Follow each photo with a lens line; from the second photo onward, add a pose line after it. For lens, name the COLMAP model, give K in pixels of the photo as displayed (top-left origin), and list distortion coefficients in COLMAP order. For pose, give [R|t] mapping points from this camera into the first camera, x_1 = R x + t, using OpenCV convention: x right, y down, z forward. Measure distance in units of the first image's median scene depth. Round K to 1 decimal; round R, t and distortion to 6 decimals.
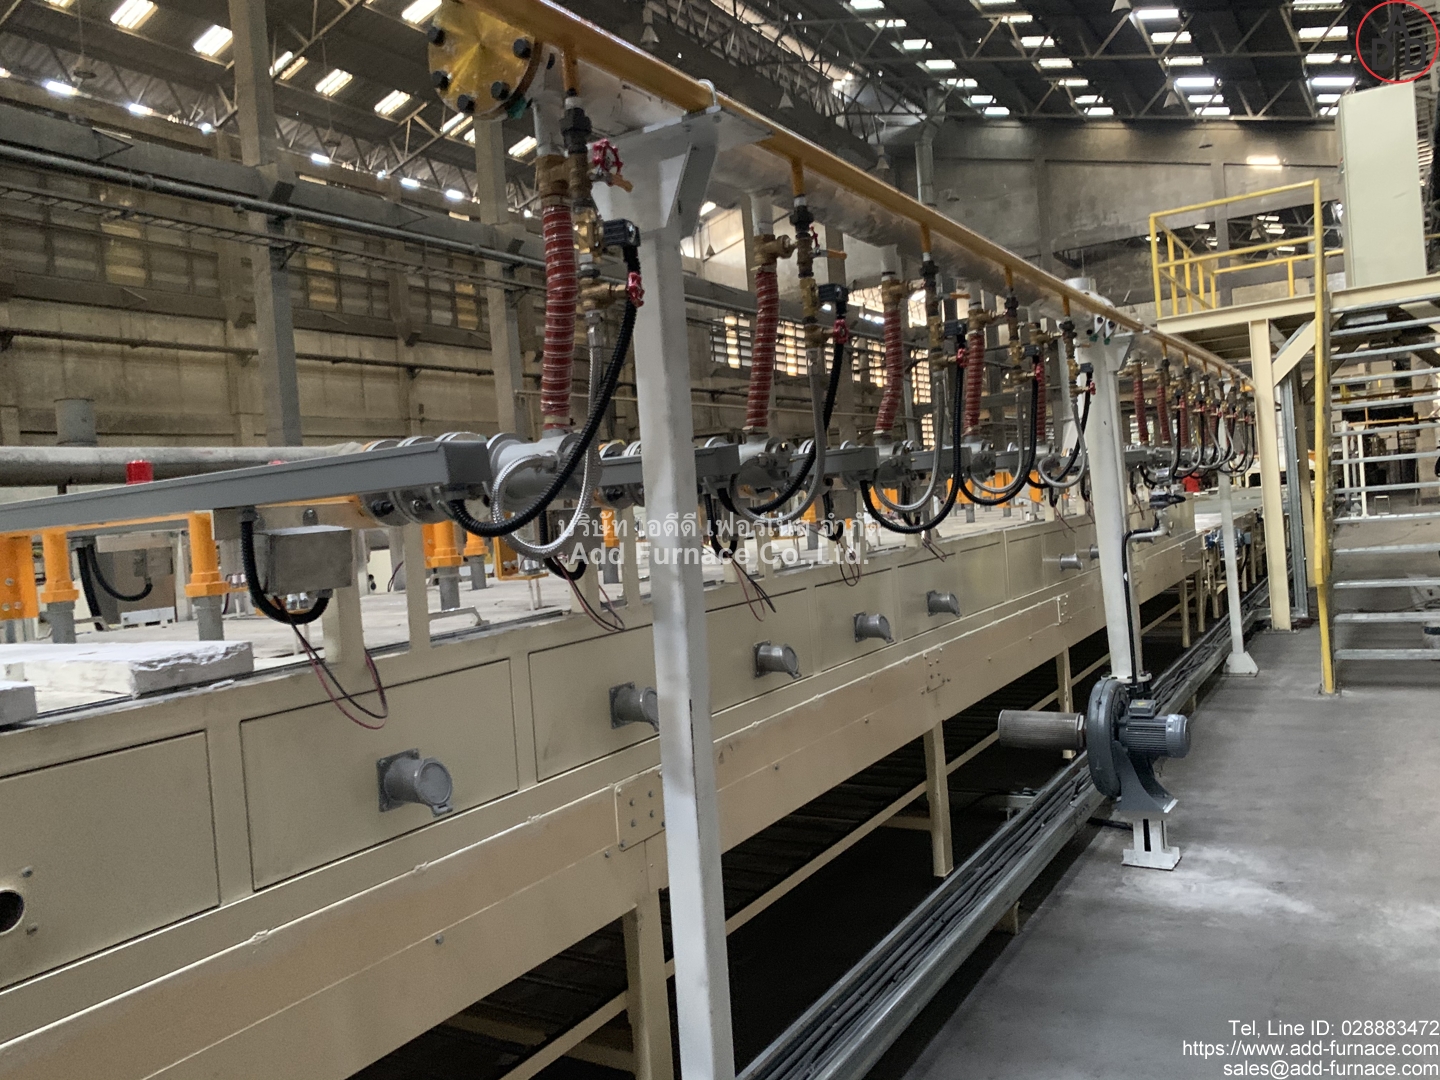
lens RADIAL K [[1115.5, 0, 717.4], [0, 1115.5, 533.5], [0, 0, 1]] dist [-0.000298, 0.000151]
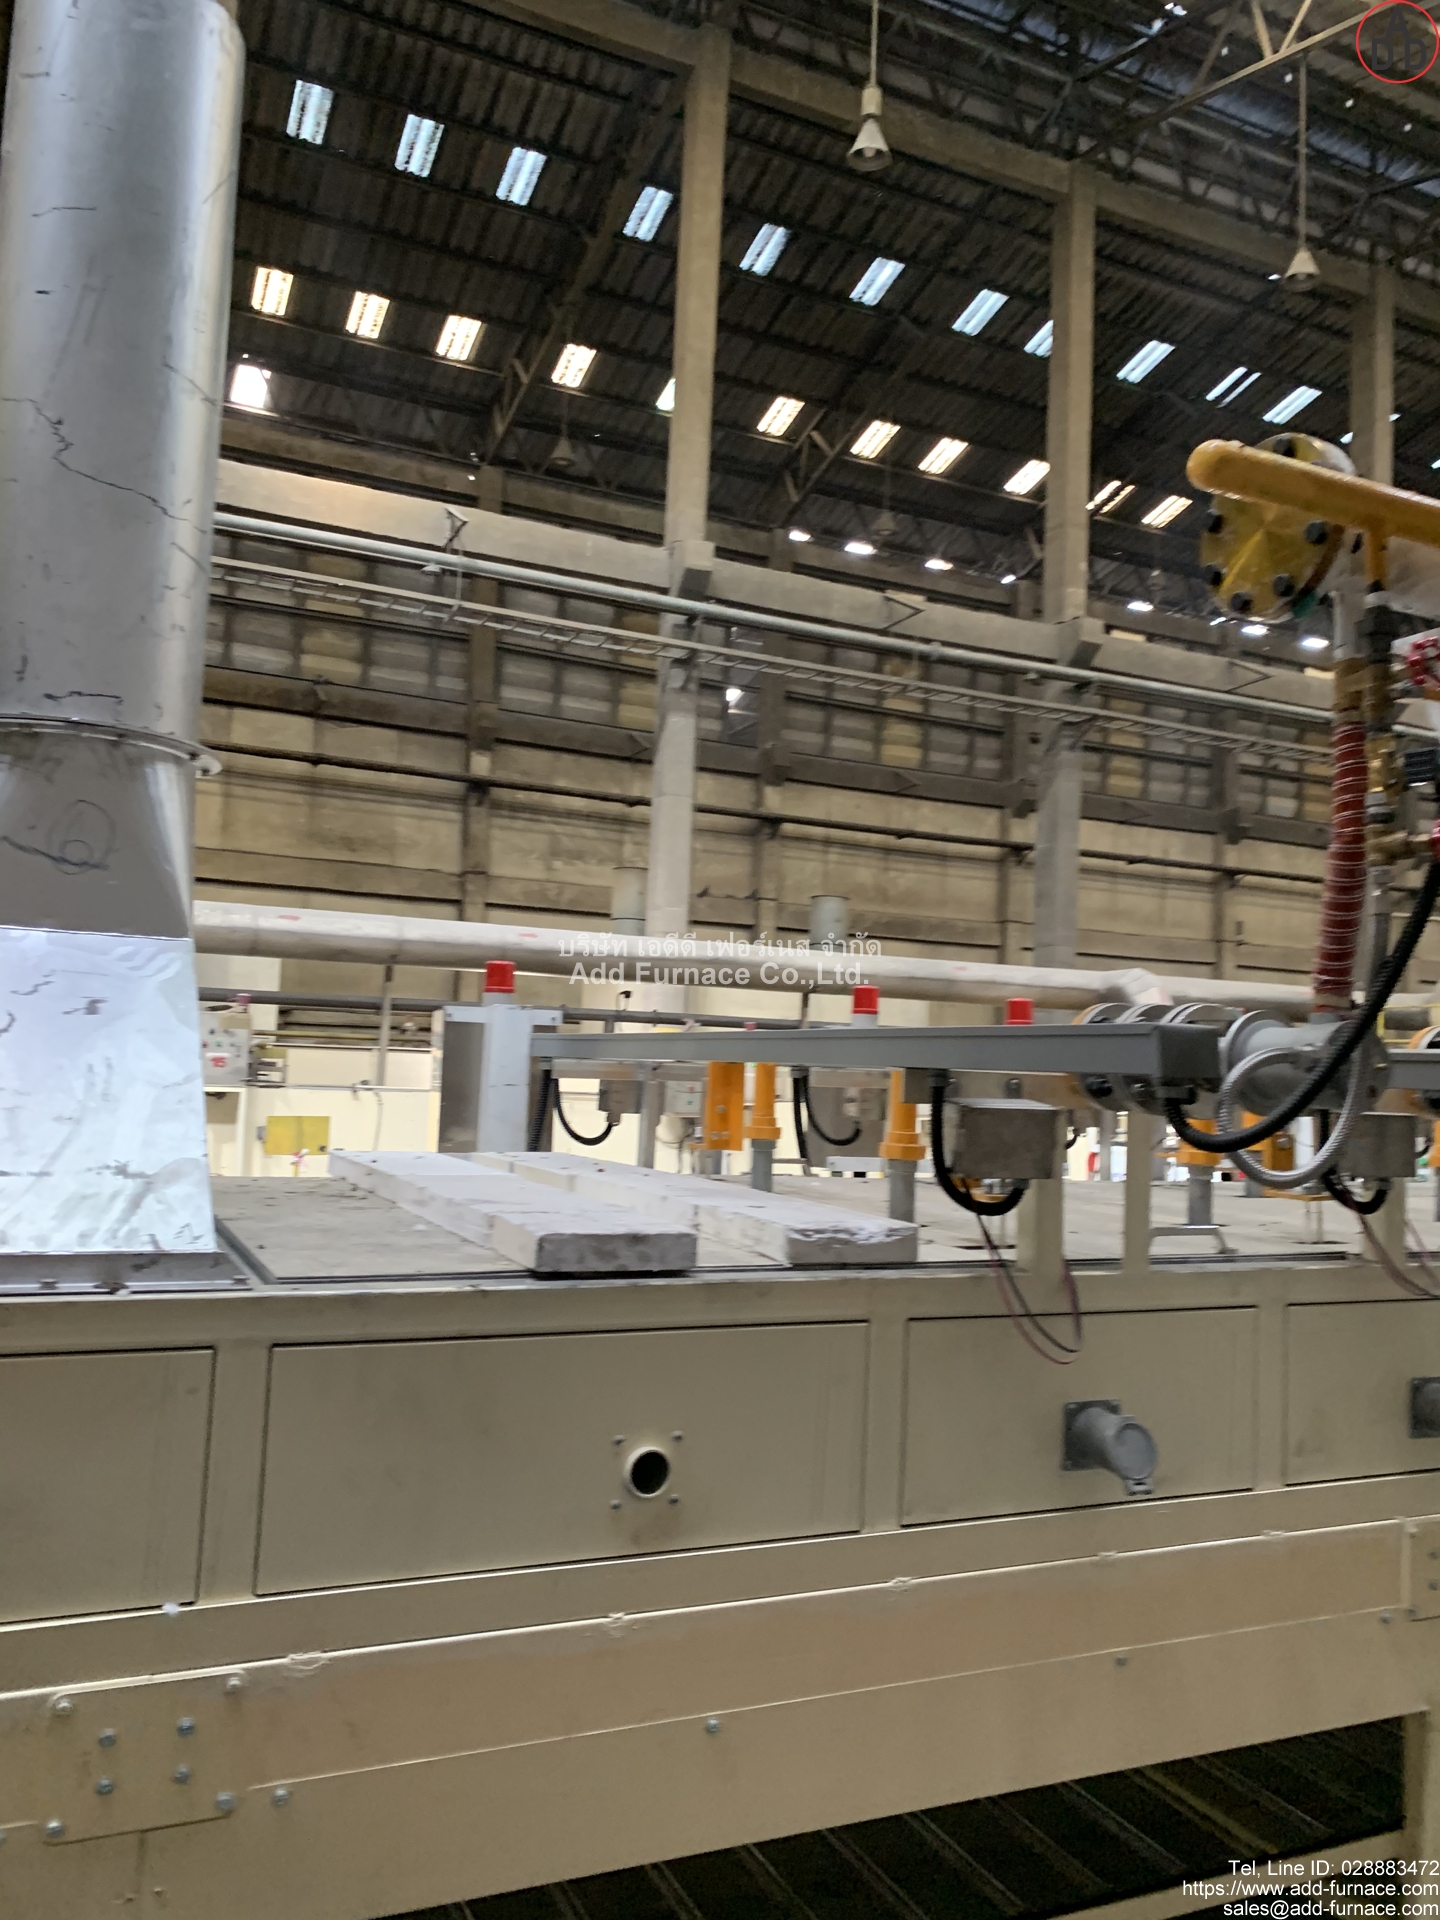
lens RADIAL K [[1473.5, 0, 727.2], [0, 1473.5, 958.1], [0, 0, 1]] dist [0.086089, -0.123010]
pose [[0.827525, 0.069902, -0.557060, 0.015332], [-0.117958, 0.991719, -0.050785, -0.006758], [0.548897, 0.107736, 0.828918, -0.010768]]
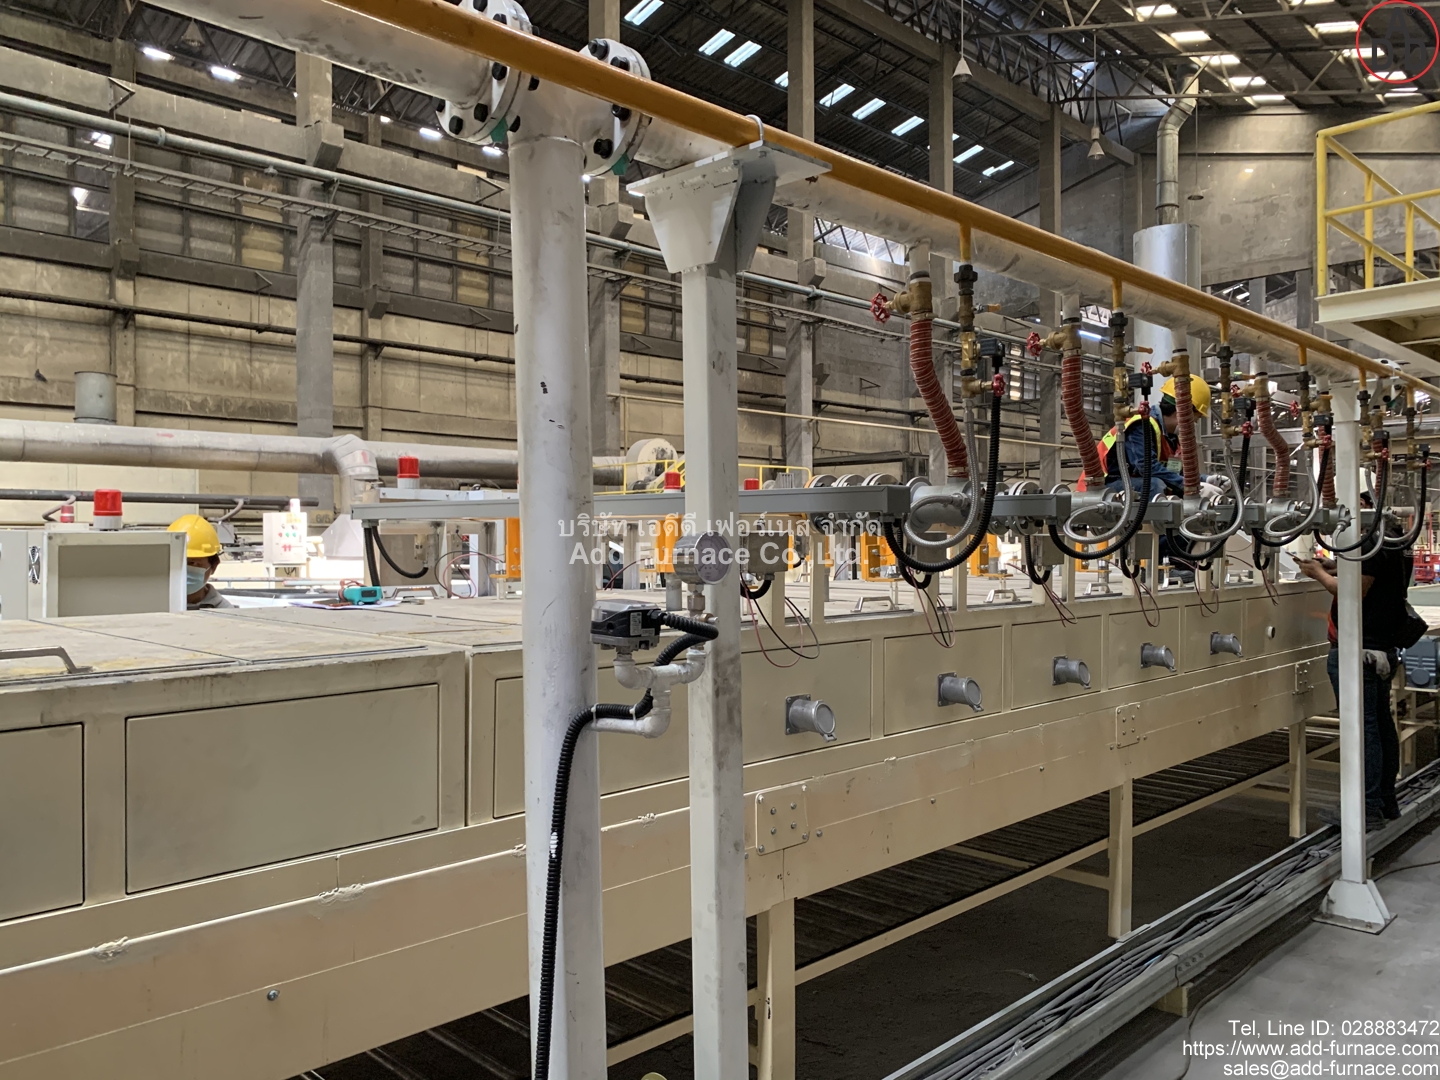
lens RADIAL K [[1115.4, 0, 722.5], [0, 1115.4, 529.8], [0, 0, 1]] dist [0.009615, -0.003655]
pose [[0.970212, 0.073858, -0.230722, 0.282850], [-0.079790, 0.996676, -0.016473, -0.030730], [0.228738, 0.034392, 0.972880, 0.394850]]
